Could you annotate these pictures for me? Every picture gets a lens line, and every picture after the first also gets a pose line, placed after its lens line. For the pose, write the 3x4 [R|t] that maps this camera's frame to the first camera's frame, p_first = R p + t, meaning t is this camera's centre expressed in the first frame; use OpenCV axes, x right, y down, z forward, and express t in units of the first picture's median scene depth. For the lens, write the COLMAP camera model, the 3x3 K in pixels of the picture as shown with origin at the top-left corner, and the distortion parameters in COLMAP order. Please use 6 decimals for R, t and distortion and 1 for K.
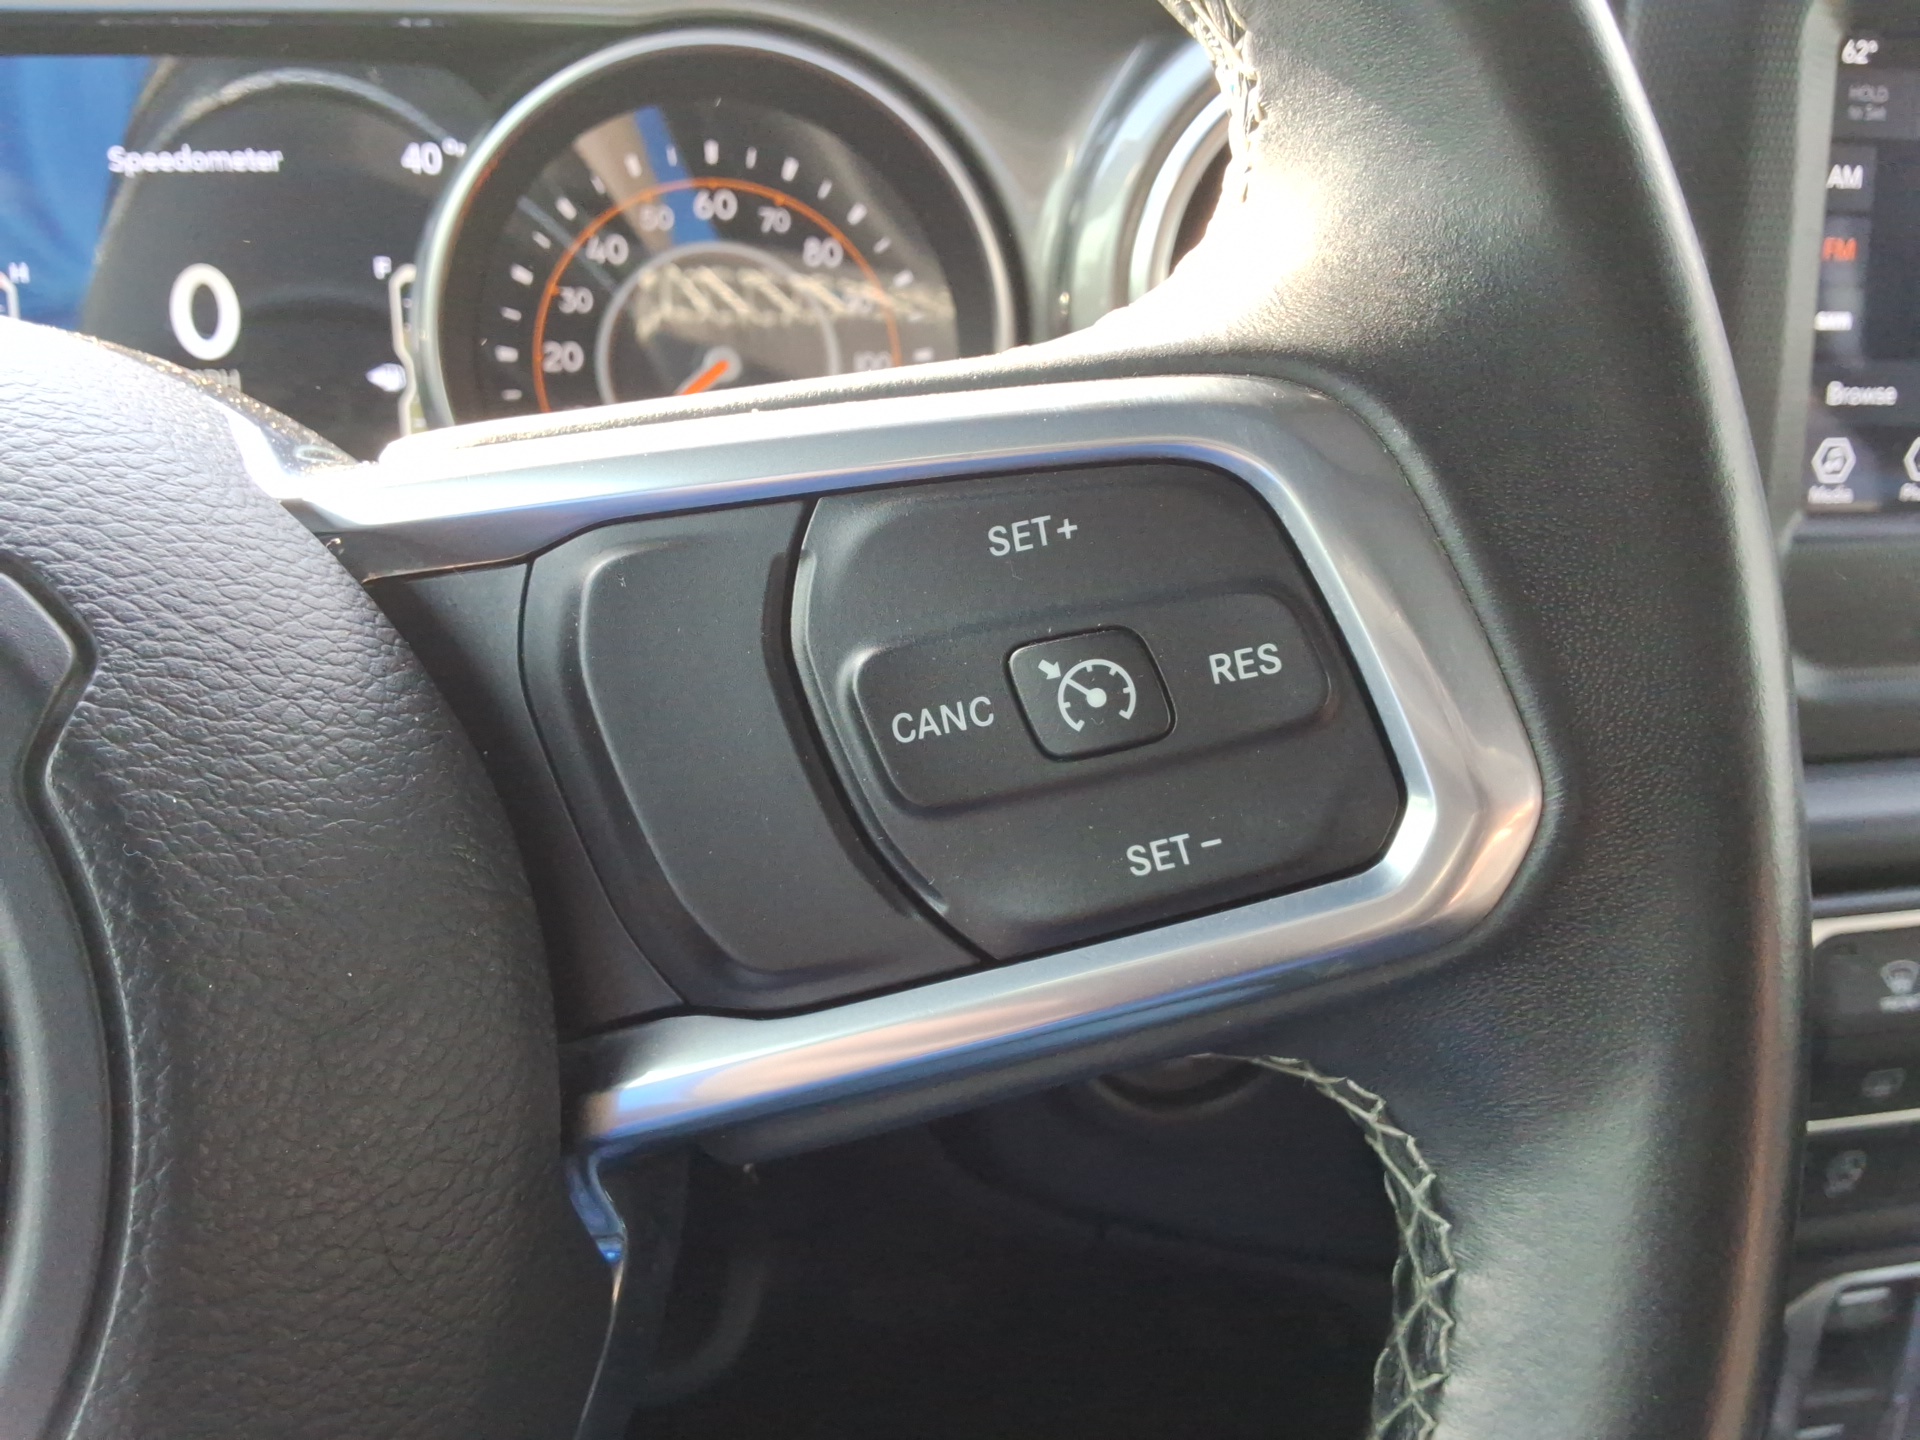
lens RADIAL K [[1561.2, 0, 980.0], [0, 1561.2, 707.1], [0, 0, 1]] dist [0.097494, -0.136310]
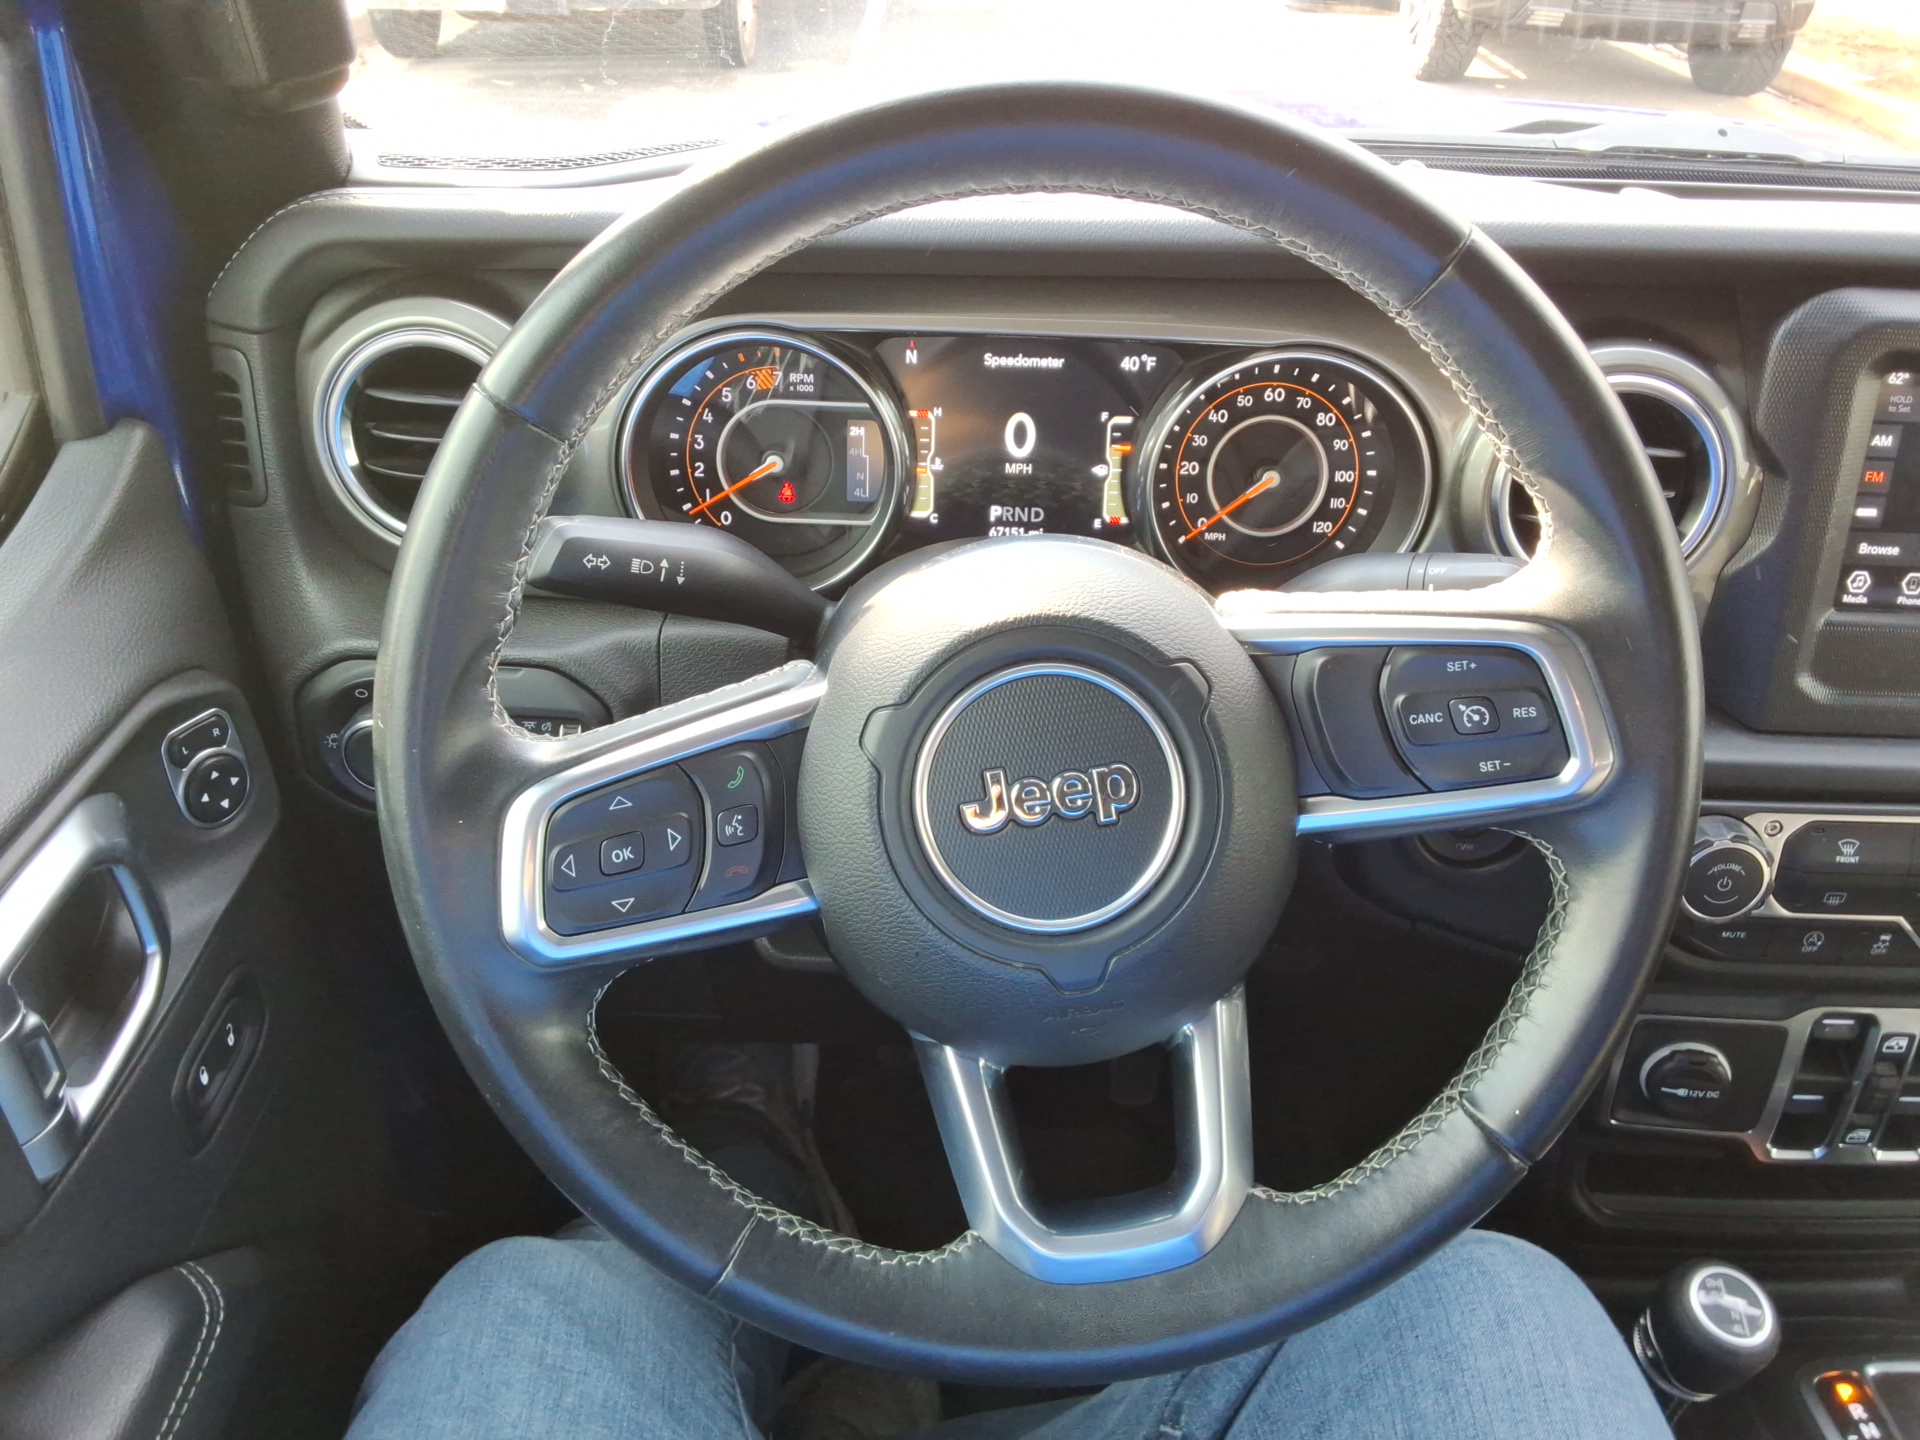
lens RADIAL K [[1561.2, 0, 972.4], [0, 1561.2, 703.5], [0, 0, 1]] dist [0.097494, -0.136310]
pose [[0.981990, 0.102990, -0.158395, -0.206390], [-0.083205, 0.988427, 0.126846, -0.170008], [0.169626, -0.111382, 0.979194, -1.125430]]
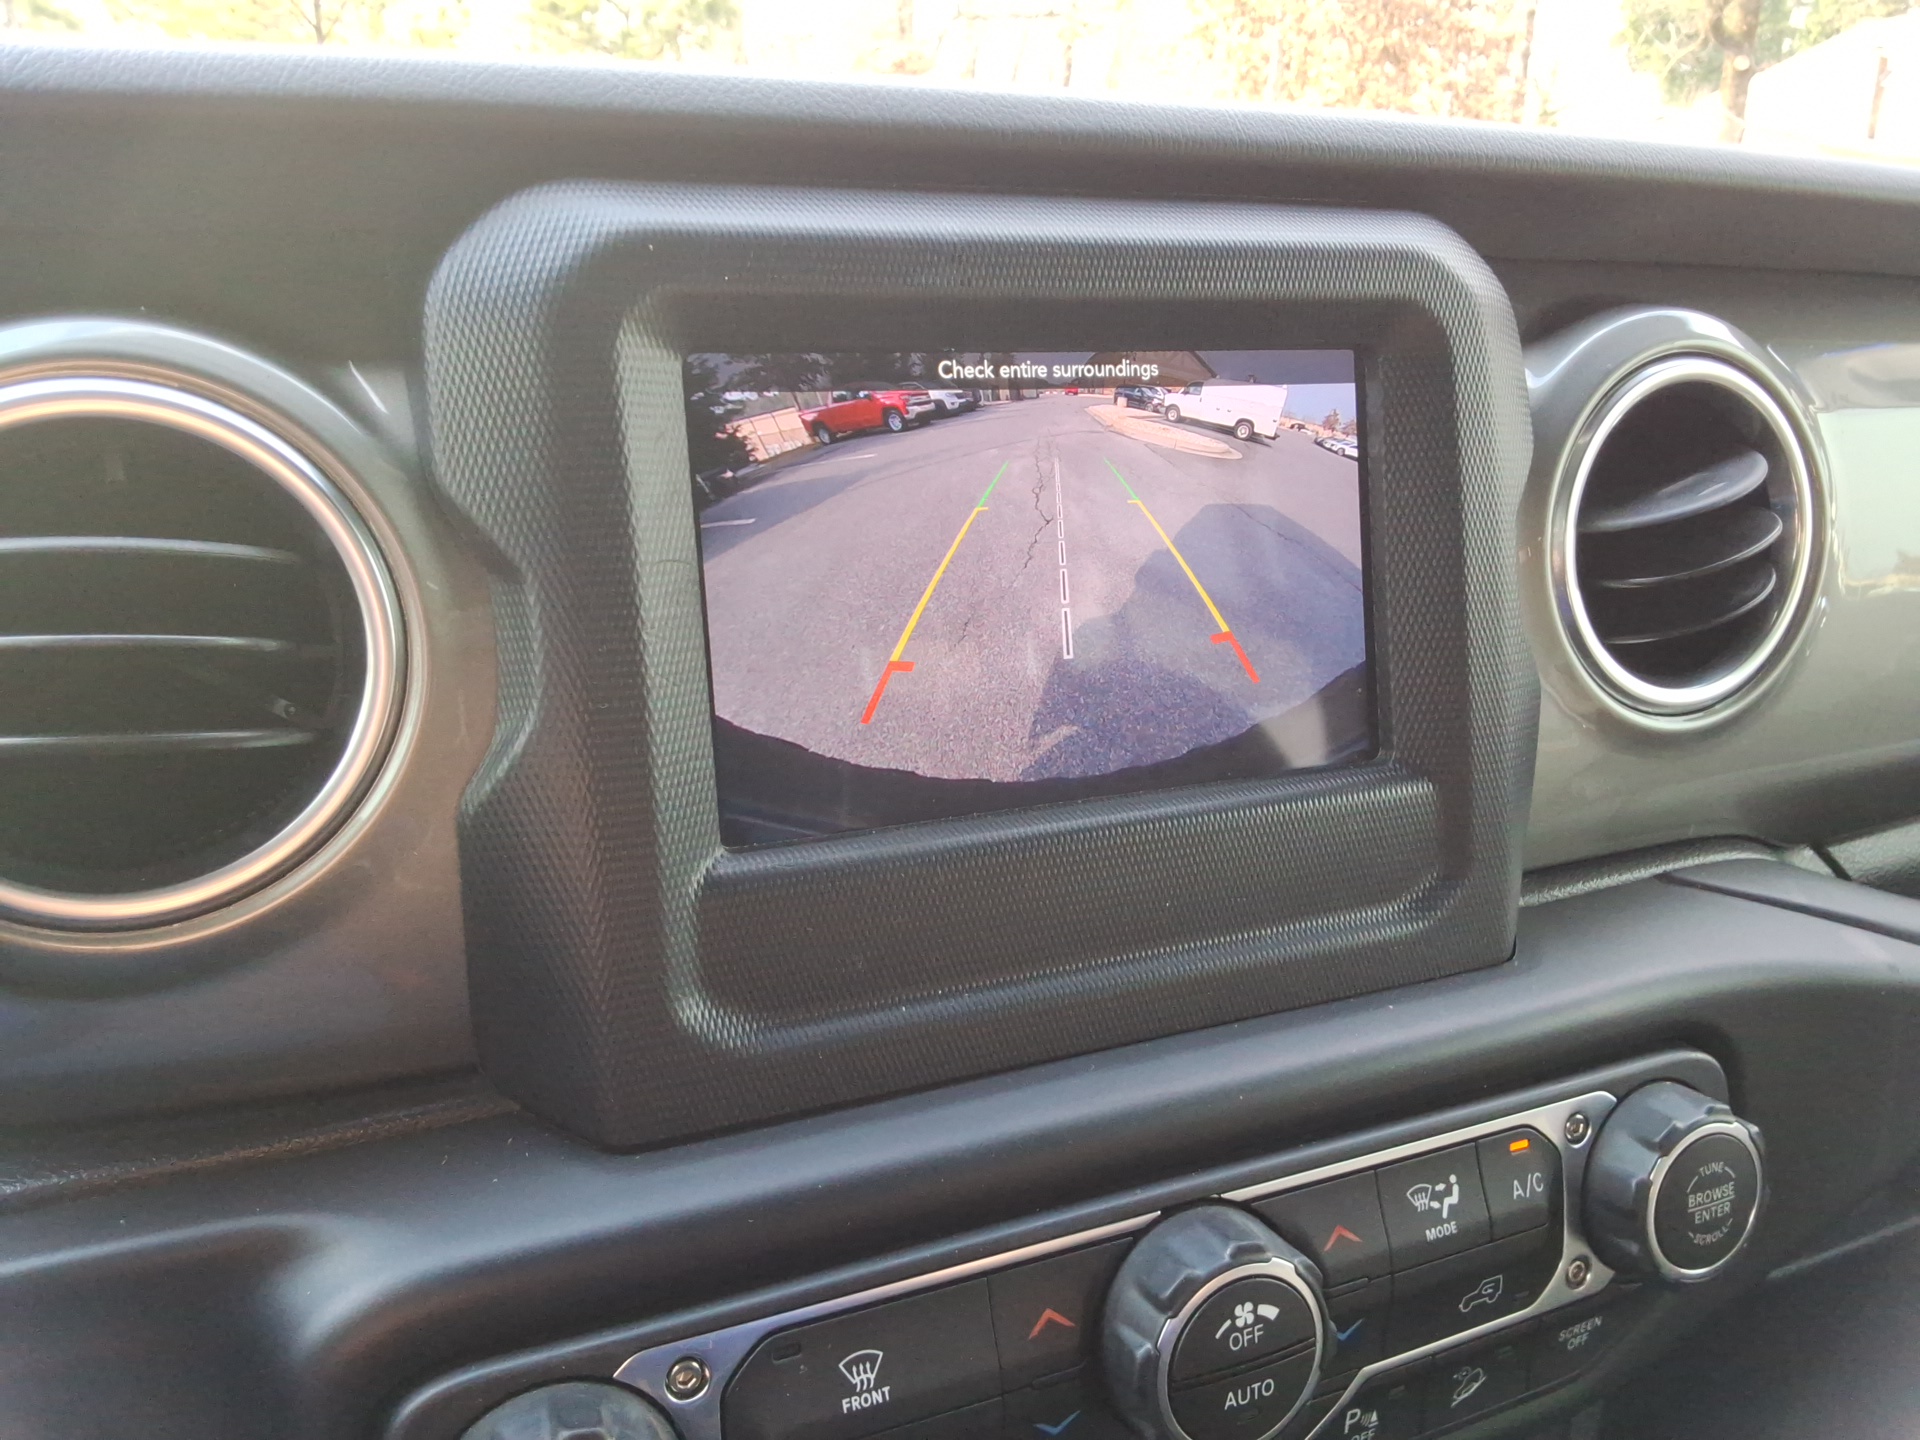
lens RADIAL K [[1561.2, 0, 983.4], [0, 1561.2, 689.6], [0, 0, 1]] dist [0.097494, -0.136310]
pose [[0.976232, -0.072792, 0.204136, 0.491083], [0.101266, 0.985969, -0.132701, -0.079413], [-0.191612, 0.150219, 0.969907, 0.073795]]
